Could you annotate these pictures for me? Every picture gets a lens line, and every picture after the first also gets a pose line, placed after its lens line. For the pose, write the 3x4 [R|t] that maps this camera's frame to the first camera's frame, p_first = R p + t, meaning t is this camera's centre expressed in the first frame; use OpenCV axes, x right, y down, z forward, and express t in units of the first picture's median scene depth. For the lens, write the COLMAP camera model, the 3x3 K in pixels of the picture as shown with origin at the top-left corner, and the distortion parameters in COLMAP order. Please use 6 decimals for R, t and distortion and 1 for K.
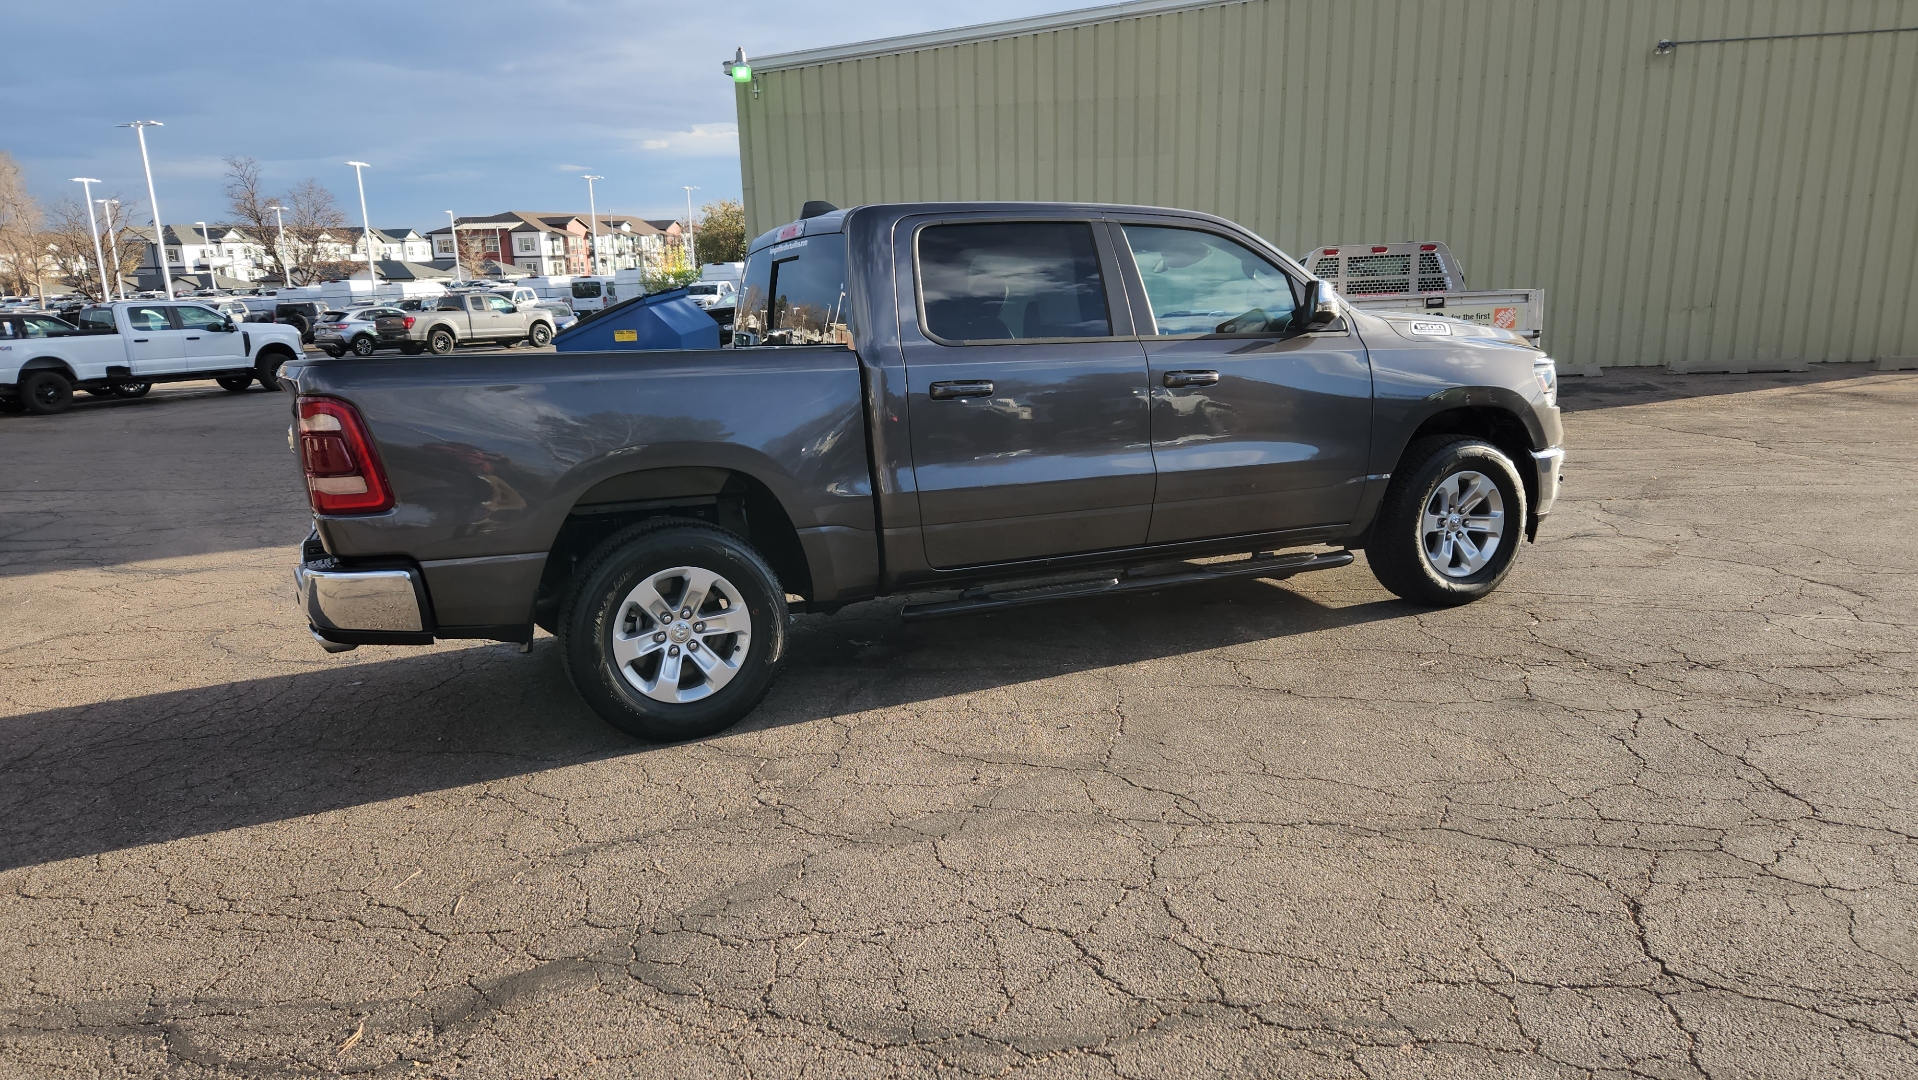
lens RADIAL K [[1306.3, 0, 955.1], [0, 1306.3, 546.6], [0, 0, 1]] dist [0.050898, -0.020438]
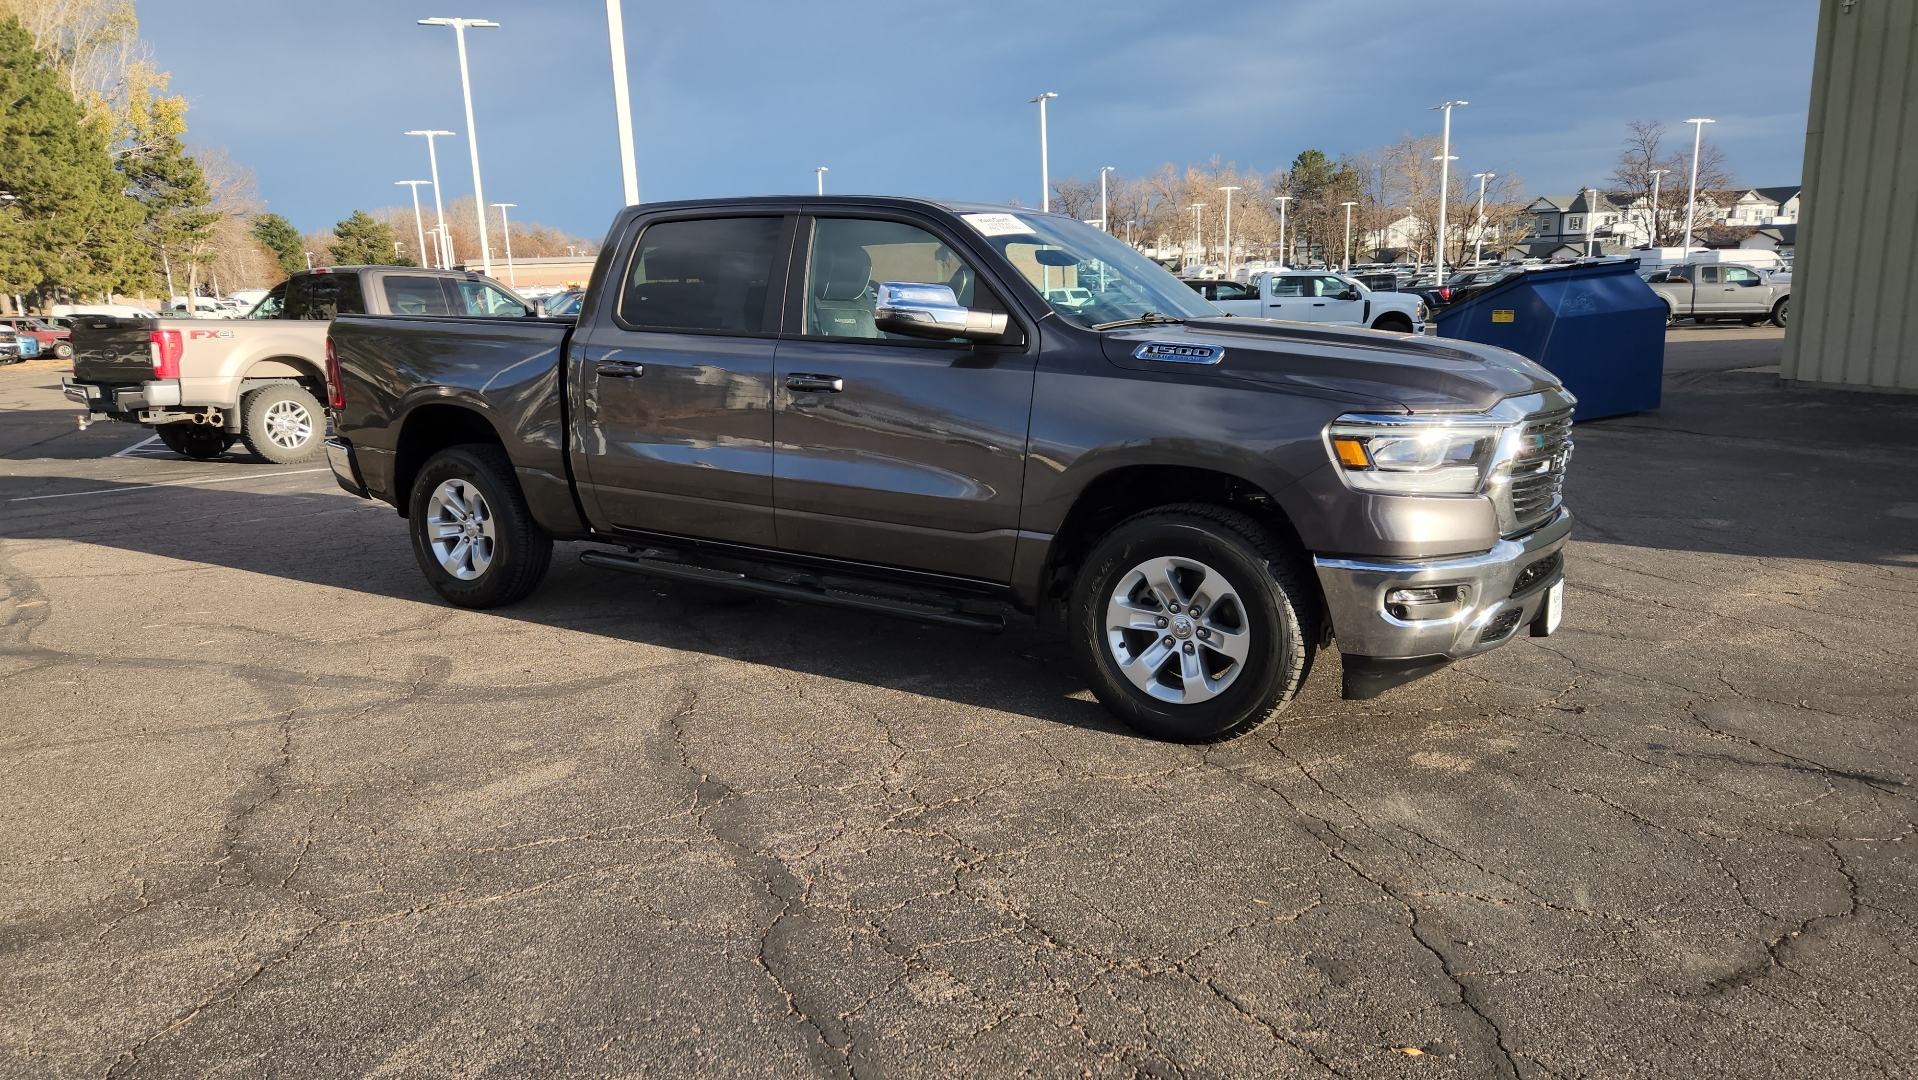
lens RADIAL K [[1311.5, 0, 921.2], [0, 1311.5, 562.1], [0, 0, 1]] dist [0.070017, -0.056277]
pose [[0.517923, 0.203125, -0.830961, 0.853674], [-0.173870, 0.976118, 0.130239, -0.116075], [0.837571, 0.077026, 0.540871, 0.473013]]
